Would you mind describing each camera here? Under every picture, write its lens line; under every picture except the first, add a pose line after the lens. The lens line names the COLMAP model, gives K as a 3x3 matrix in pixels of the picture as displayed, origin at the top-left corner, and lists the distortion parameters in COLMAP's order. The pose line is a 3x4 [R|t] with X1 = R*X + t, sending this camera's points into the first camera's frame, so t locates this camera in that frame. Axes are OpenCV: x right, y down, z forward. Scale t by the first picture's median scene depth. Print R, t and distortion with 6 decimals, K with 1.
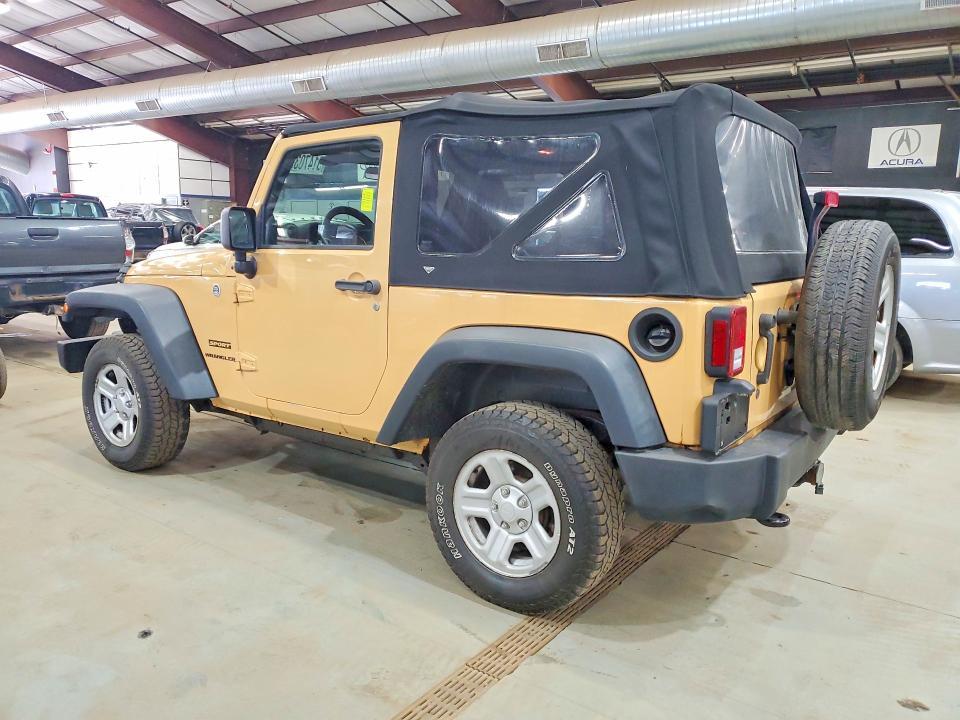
lens RADIAL K [[756.3, 0, 487.8], [0, 756.3, 356.6], [0, 0, 1]] dist [0.020595, 0.000306]
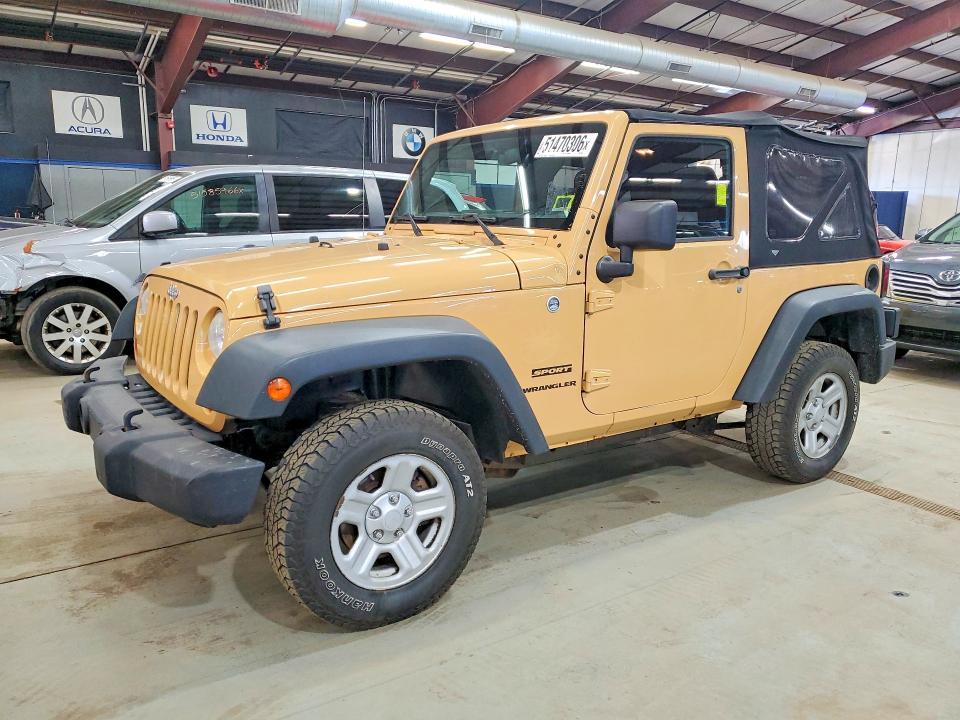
lens RADIAL K [[756.3, 0, 487.2], [0, 756.3, 363.8], [0, 0, 1]] dist [0.020595, 0.000306]
pose [[0.319077, -0.199114, 0.926576, -1.163739], [0.146343, 0.976306, 0.159405, -0.167164], [-0.936362, 0.084736, 0.340656, 0.836380]]
